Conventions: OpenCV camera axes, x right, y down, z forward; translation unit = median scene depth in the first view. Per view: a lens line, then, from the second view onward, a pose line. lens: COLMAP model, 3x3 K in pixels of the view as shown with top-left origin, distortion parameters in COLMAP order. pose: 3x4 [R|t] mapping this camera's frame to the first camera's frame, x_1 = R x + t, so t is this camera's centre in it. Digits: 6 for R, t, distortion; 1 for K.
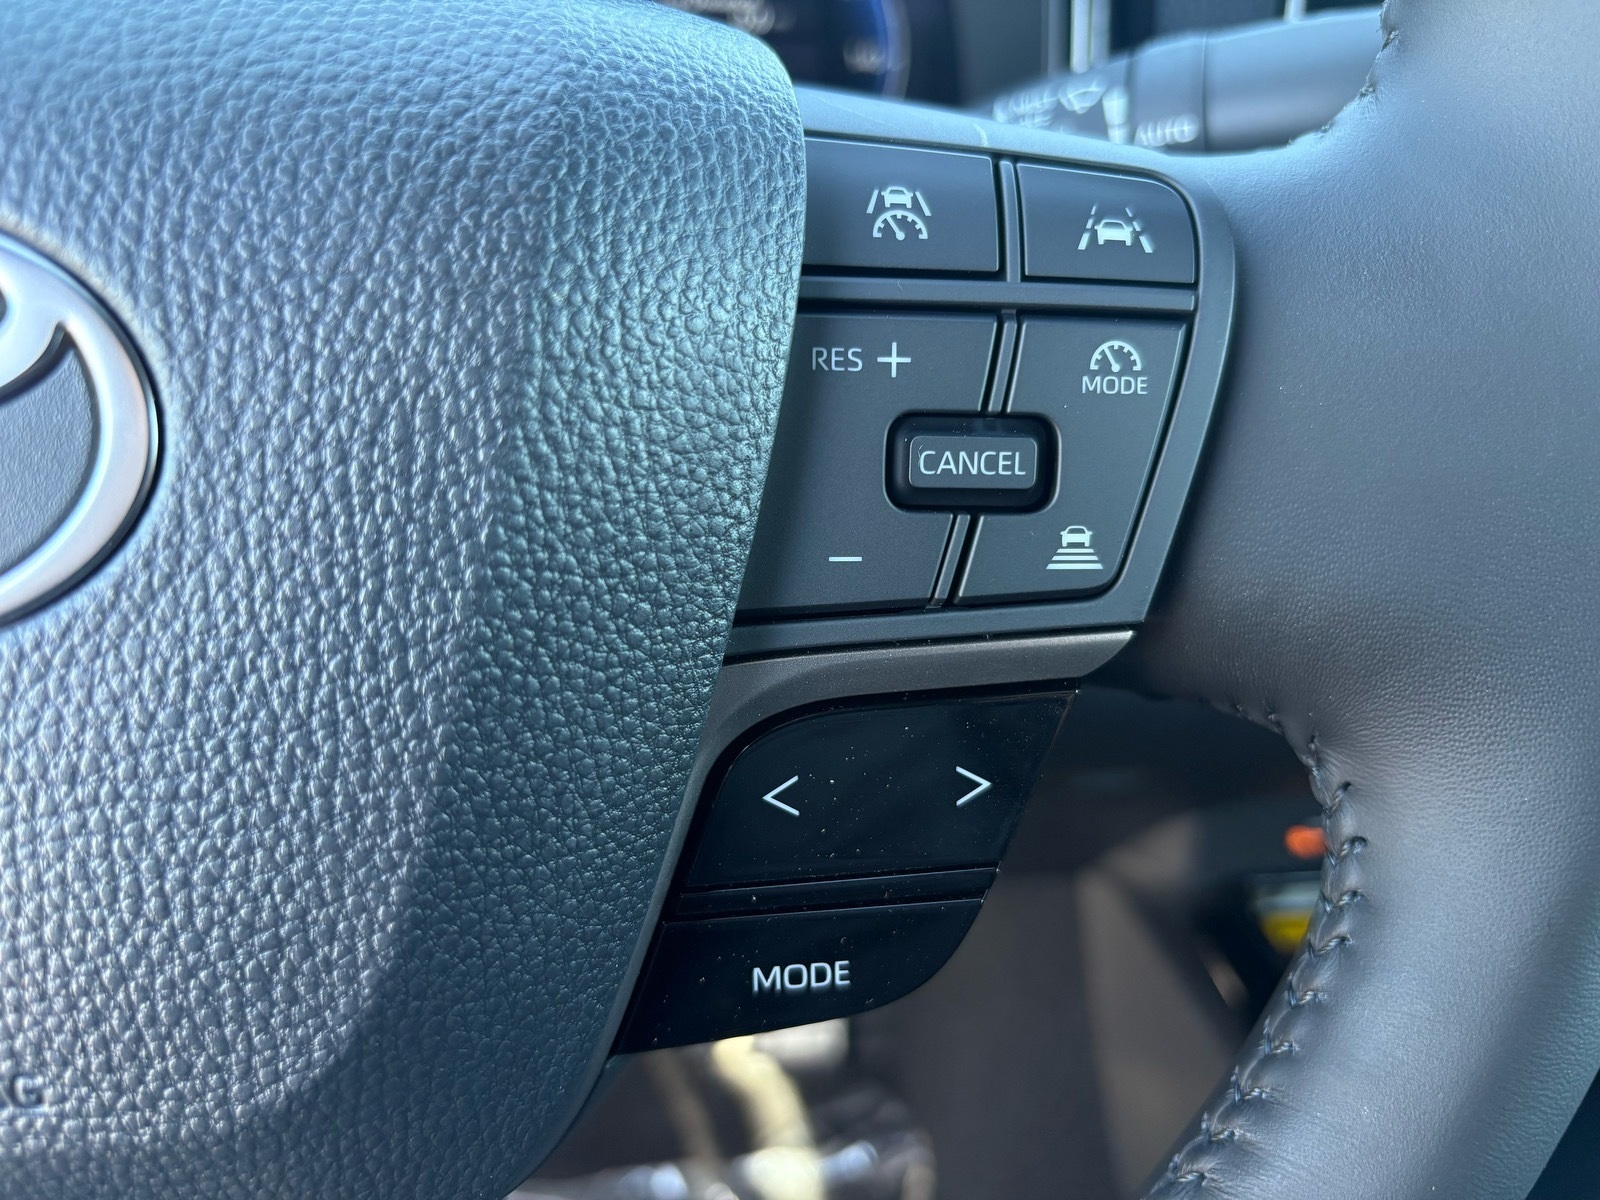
lens RADIAL K [[1263.2, 0, 800.0], [0, 1263.2, 600.0], [0, 0, 1]] dist [0.005688, -0.058202]
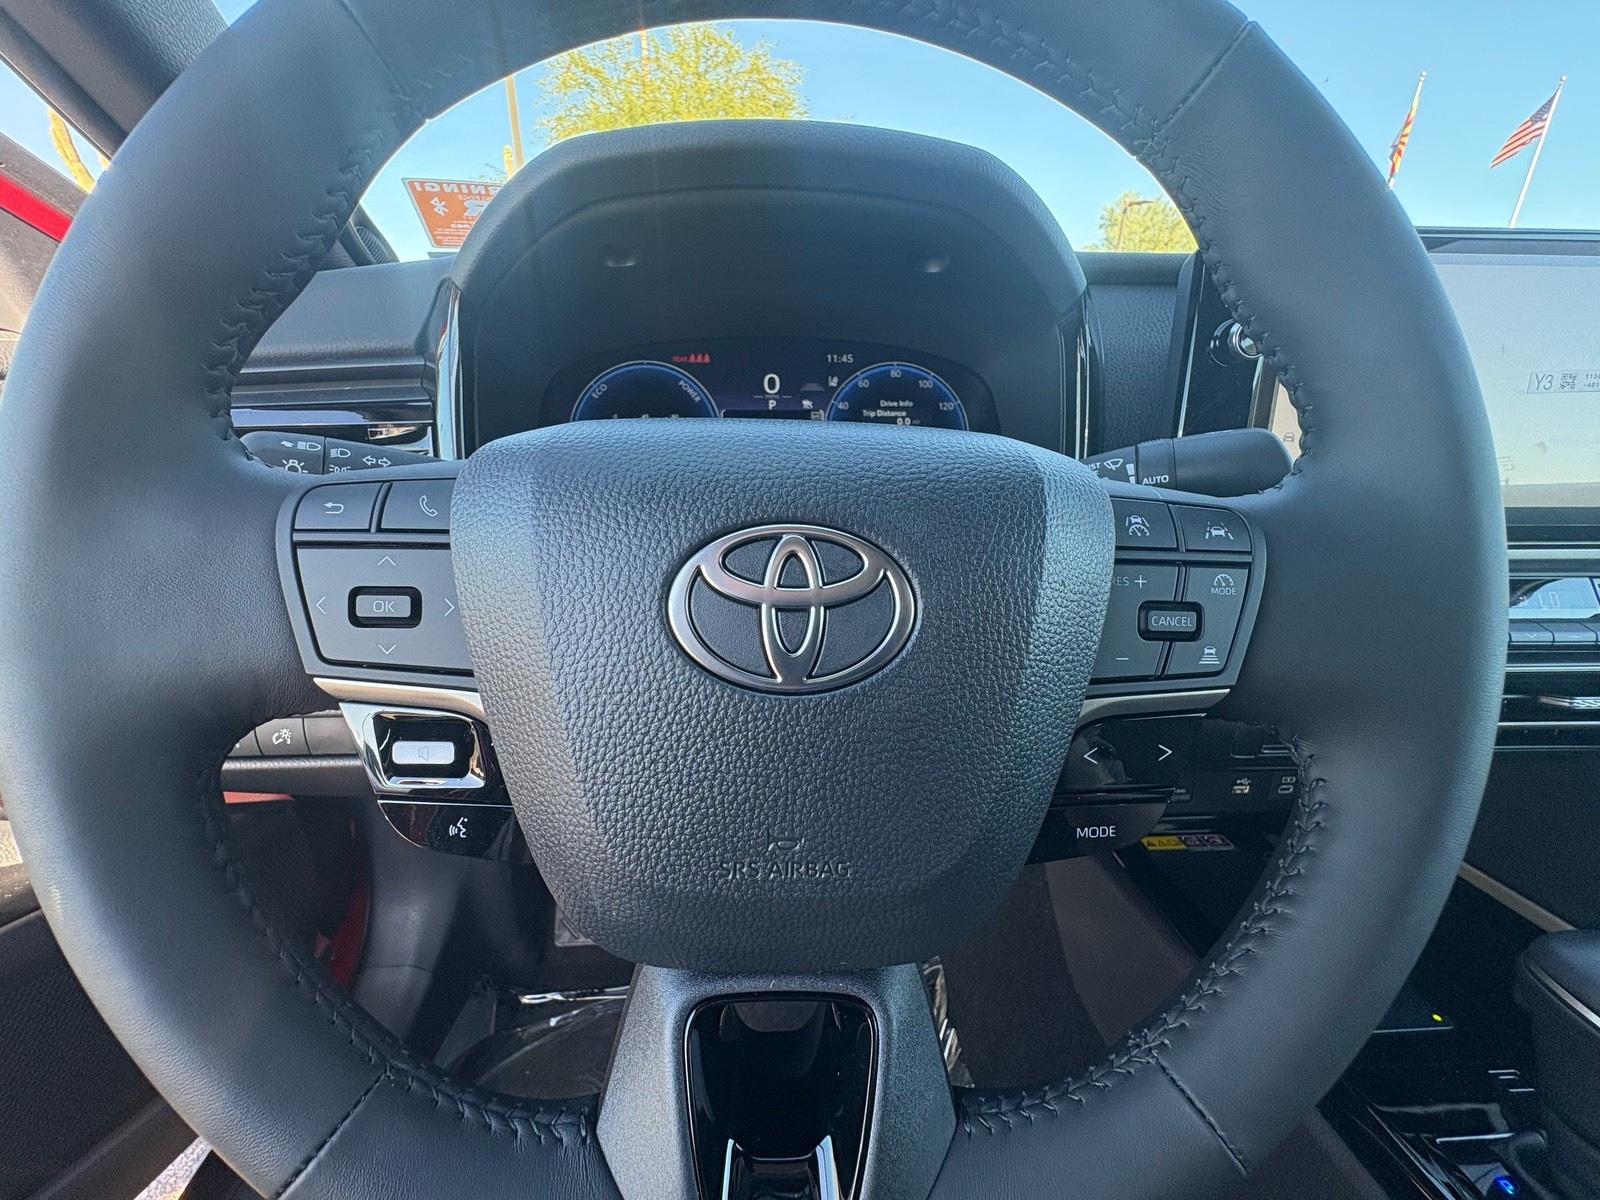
lens RADIAL K [[633.7, 0, 800.0], [0, 633.7, 600.0], [0, 0, 1]] dist [0.003628, 0.000221]
pose [[0.999047, 0.004184, -0.043448, -0.549460], [-0.009660, 0.991905, -0.126611, 0.017909], [0.042566, 0.126911, 0.991000, -0.303037]]
